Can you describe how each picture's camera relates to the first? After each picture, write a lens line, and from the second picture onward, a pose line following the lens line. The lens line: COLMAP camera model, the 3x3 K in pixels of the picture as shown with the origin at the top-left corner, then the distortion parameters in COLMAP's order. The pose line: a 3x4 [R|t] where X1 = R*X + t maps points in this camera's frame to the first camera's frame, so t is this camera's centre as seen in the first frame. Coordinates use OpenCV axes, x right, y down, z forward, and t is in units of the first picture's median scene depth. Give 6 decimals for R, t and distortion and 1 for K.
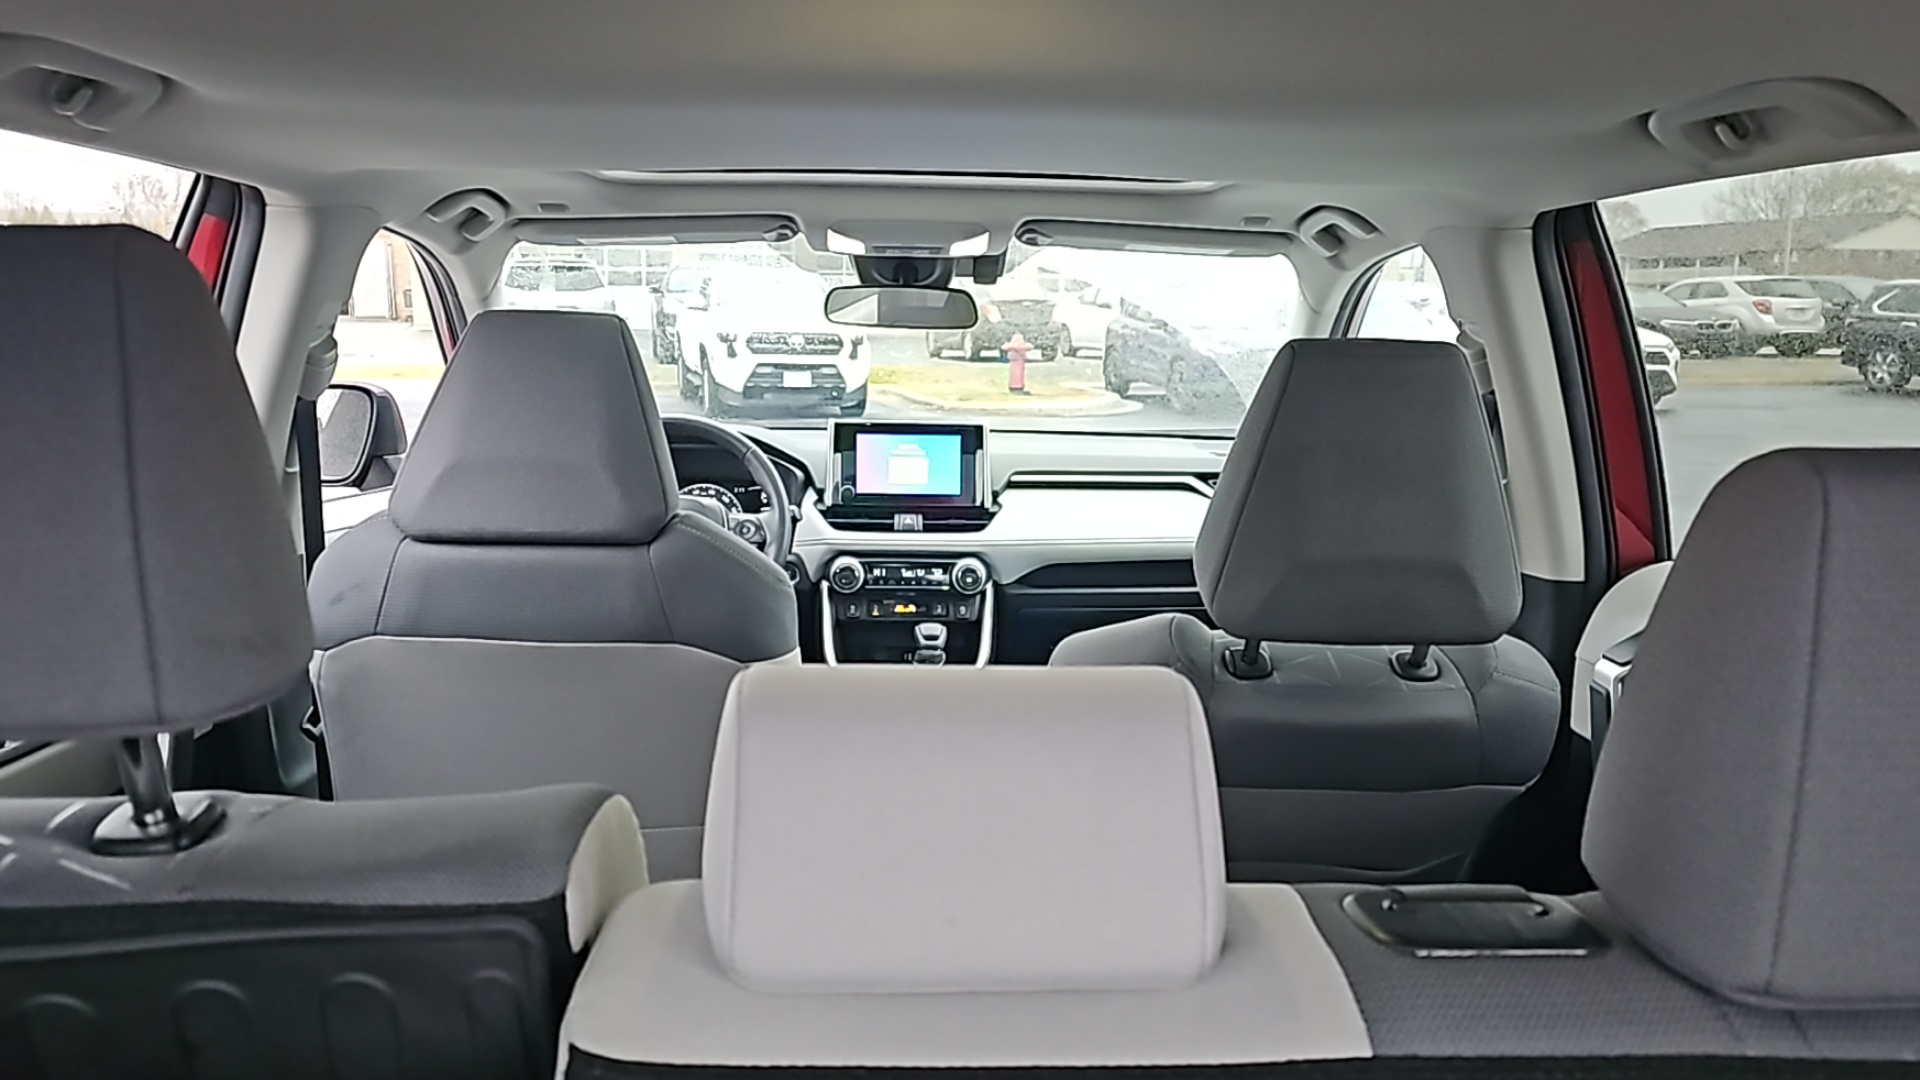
lens RADIAL K [[1369.0, 0, 951.3], [0, 1369.0, 607.4], [0, 0, 1]] dist [0.086679, -0.049705]
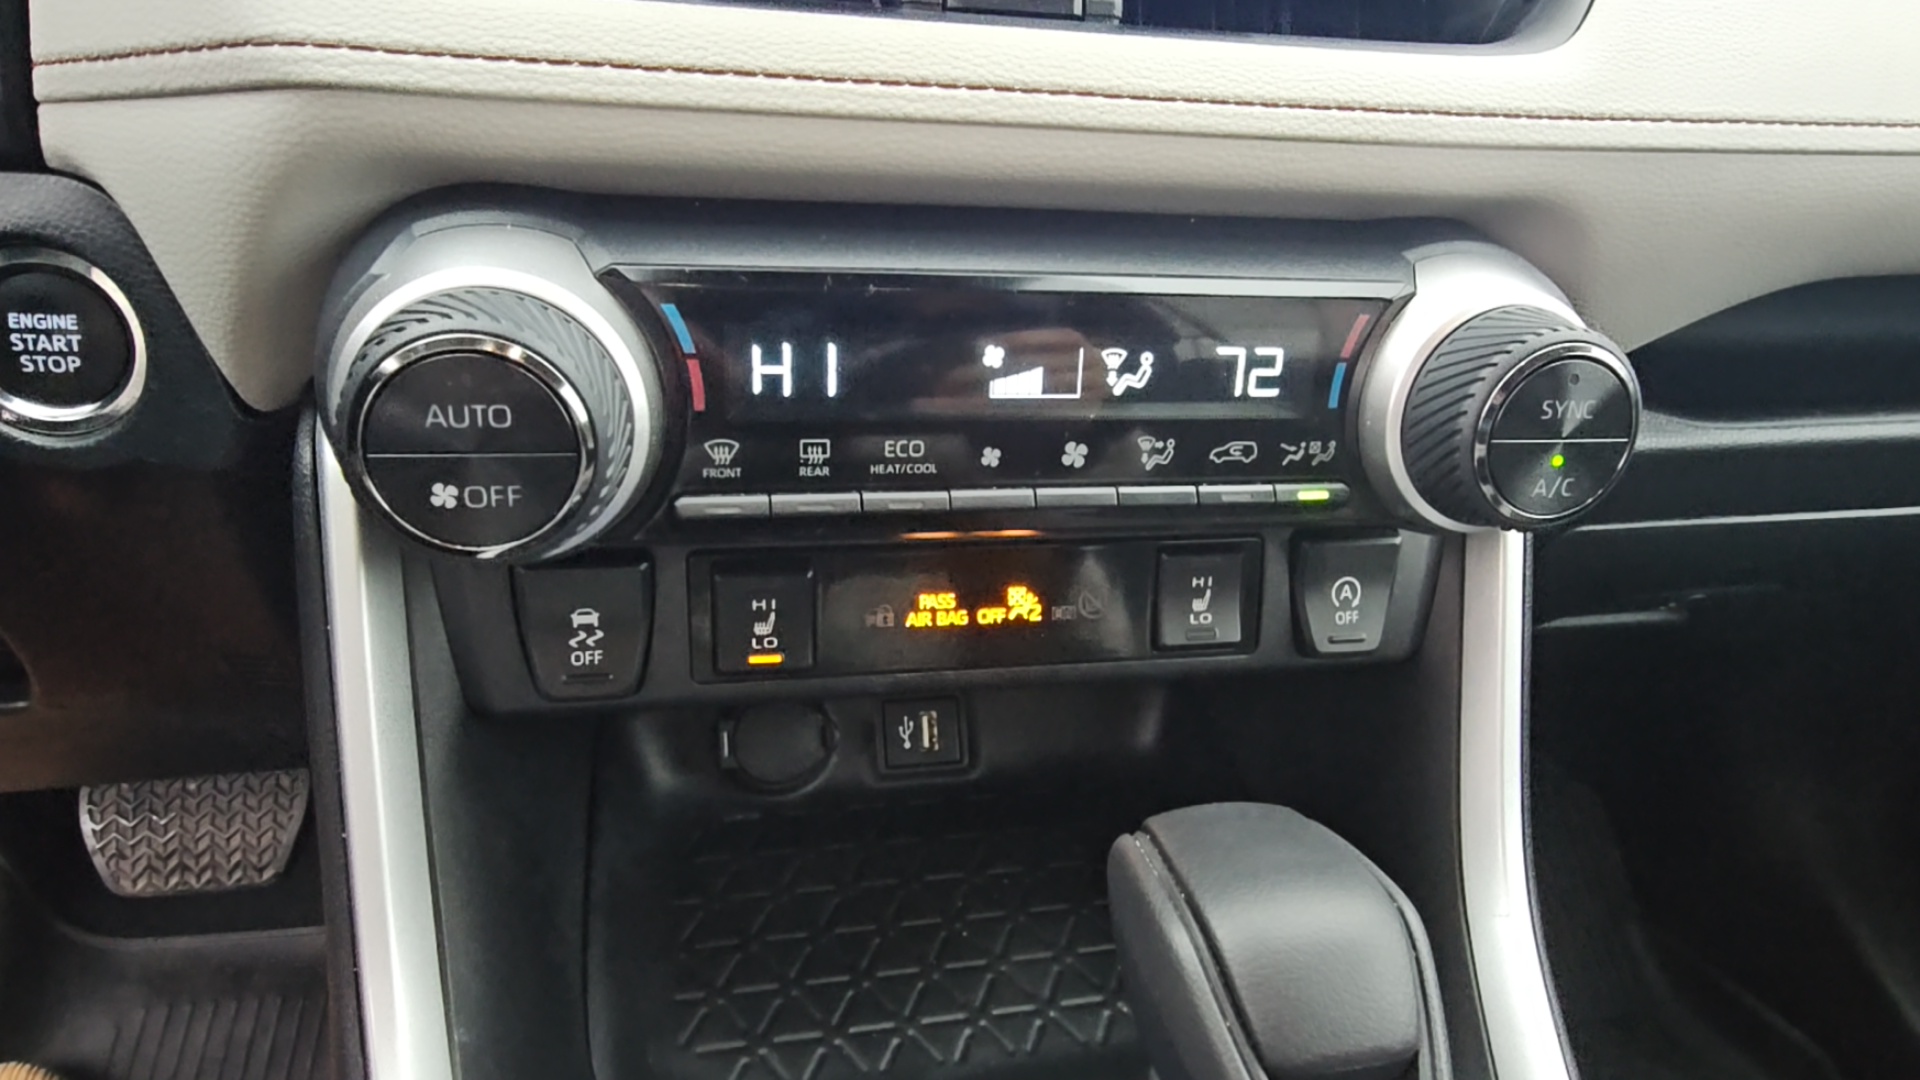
lens RADIAL K [[1167.2, 0, 987.2], [0, 1167.2, 557.5], [0, 0, 1]] dist [0.011612, -0.008120]
pose [[0.983388, -0.026600, 0.179554, -0.049955], [-0.028193, 0.954814, 0.295863, -0.036682], [-0.179310, -0.296010, 0.938203, 0.822068]]
